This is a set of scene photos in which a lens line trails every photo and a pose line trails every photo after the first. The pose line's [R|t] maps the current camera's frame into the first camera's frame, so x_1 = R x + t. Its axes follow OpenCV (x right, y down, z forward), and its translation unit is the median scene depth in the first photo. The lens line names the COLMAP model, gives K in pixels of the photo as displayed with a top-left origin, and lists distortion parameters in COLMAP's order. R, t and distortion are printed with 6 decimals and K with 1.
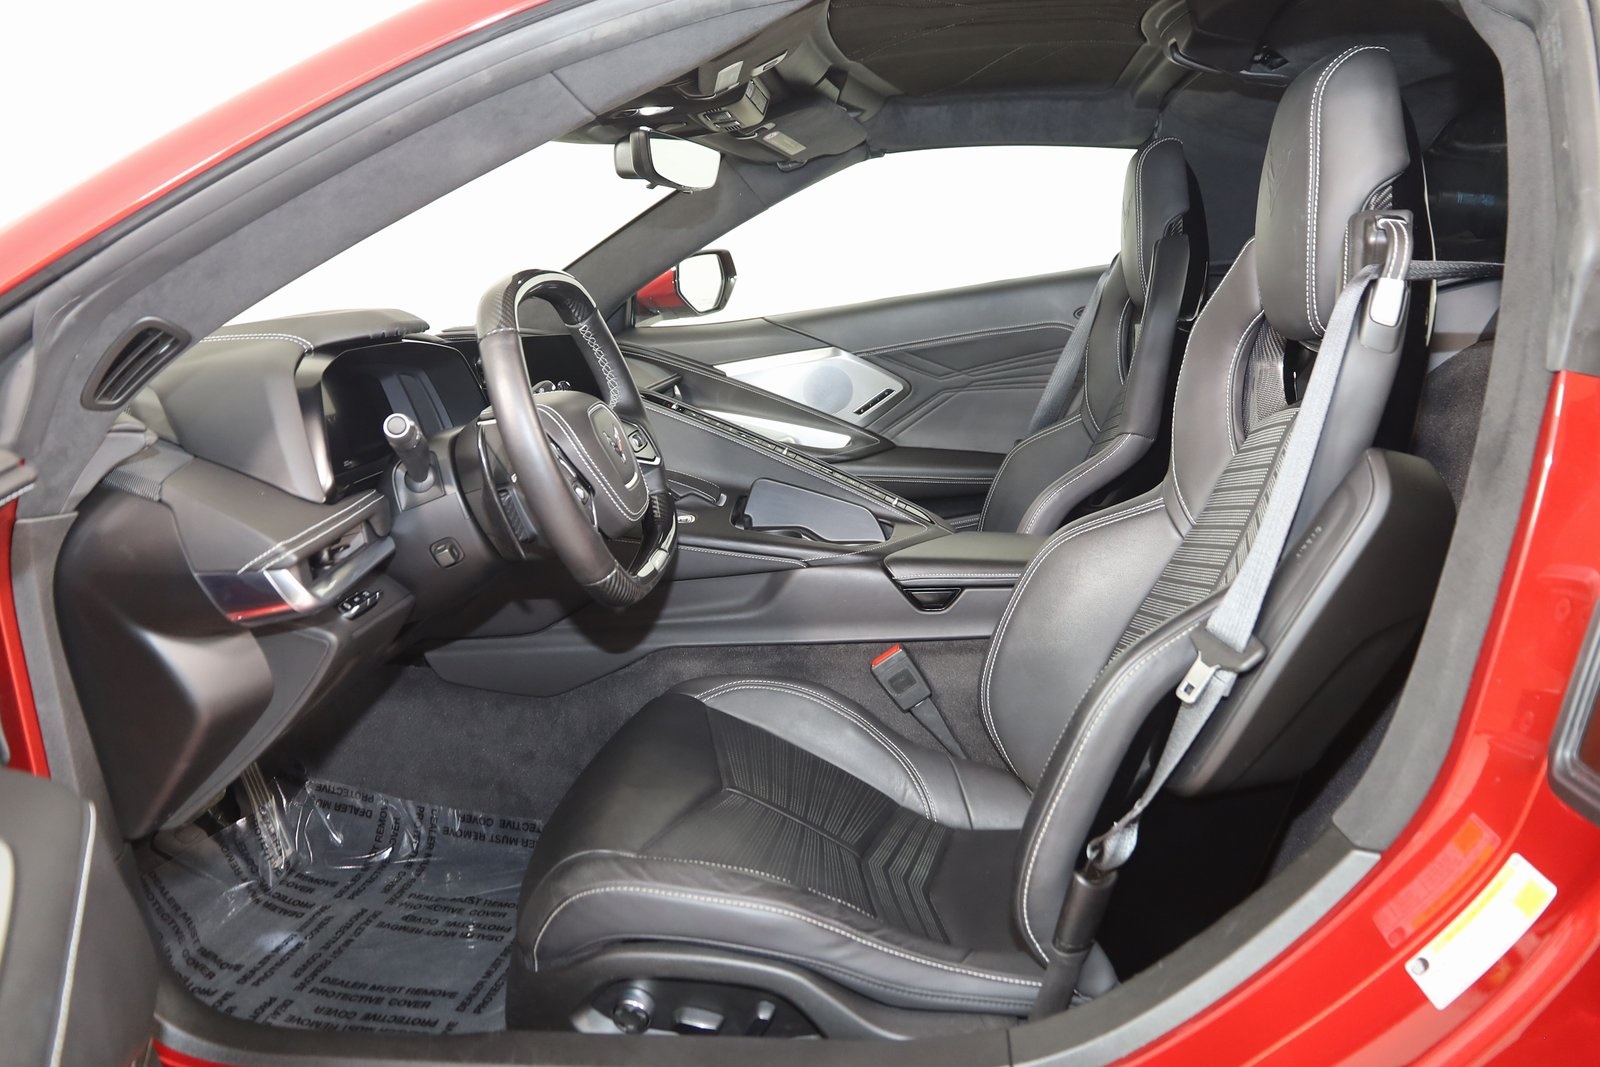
lens RADIAL K [[1072.0, 0, 799.2], [0, 1072.0, 545.8], [0, 0, 1]] dist [-0.081215, 0.024779]
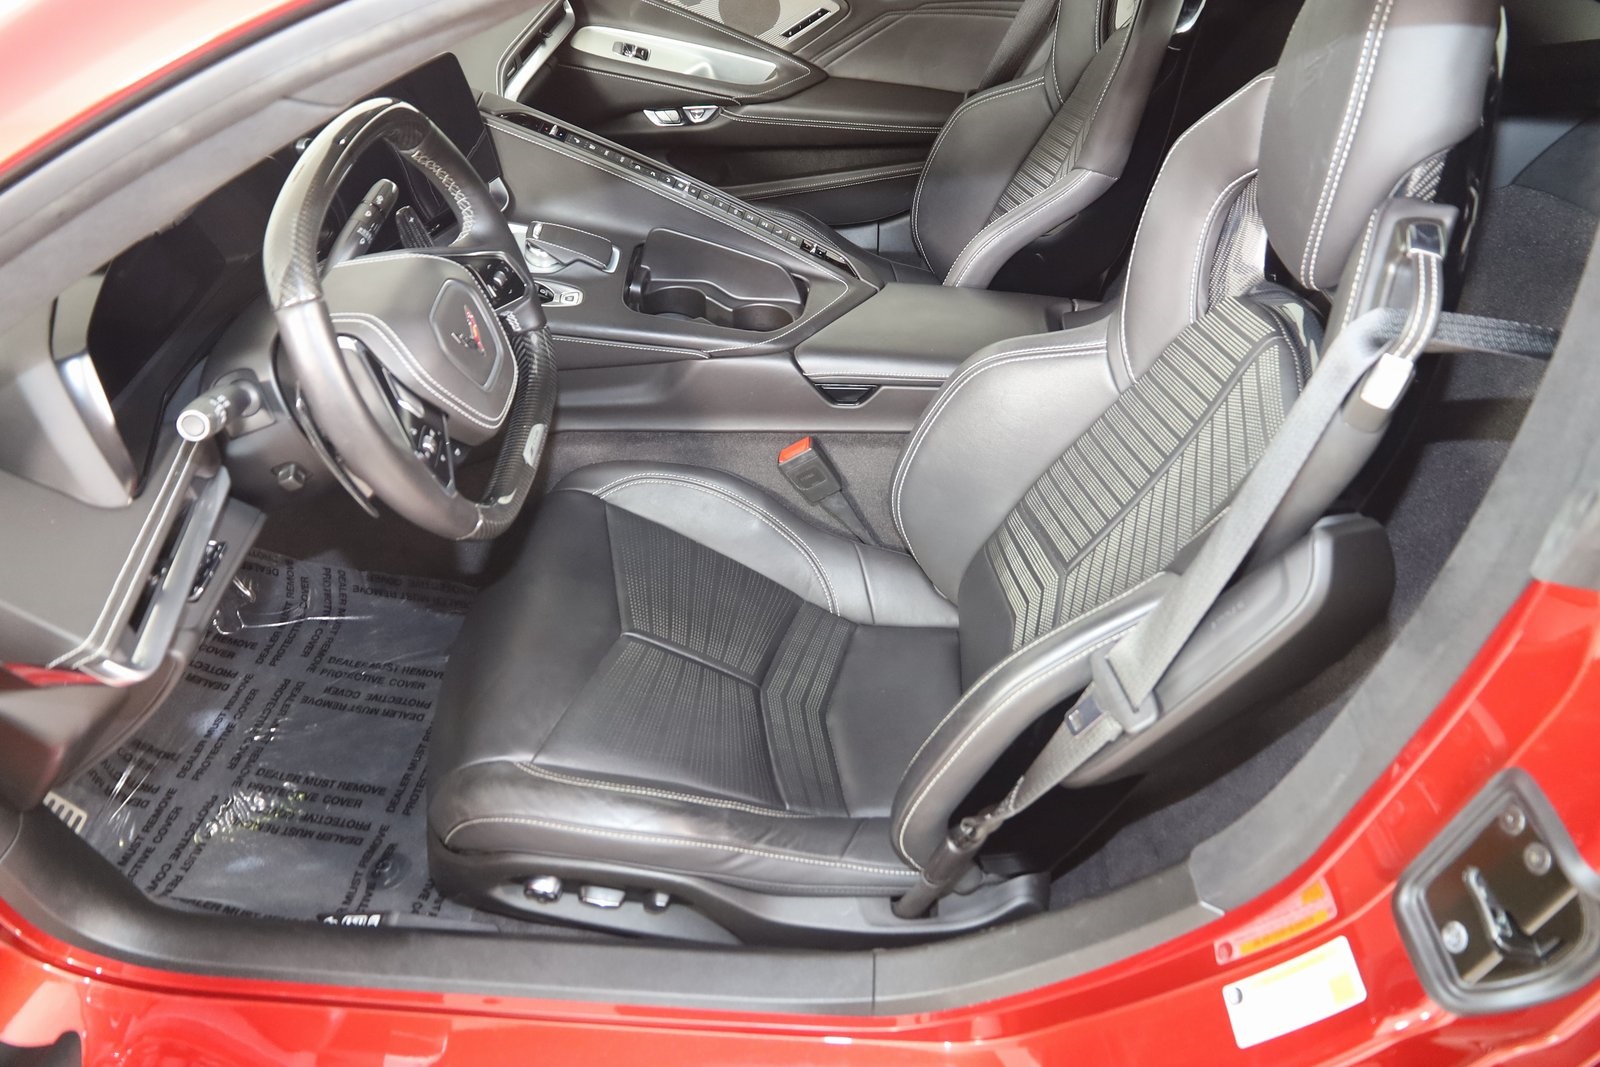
lens RADIAL K [[1072.0, 0, 795.4], [0, 1072.0, 522.8], [0, 0, 1]] dist [-0.081215, 0.024779]
pose [[0.998919, -0.001001, 0.046467, 0.039584], [-0.021541, 0.875937, 0.481944, -0.309280], [-0.041185, -0.482424, 0.874969, 0.151033]]
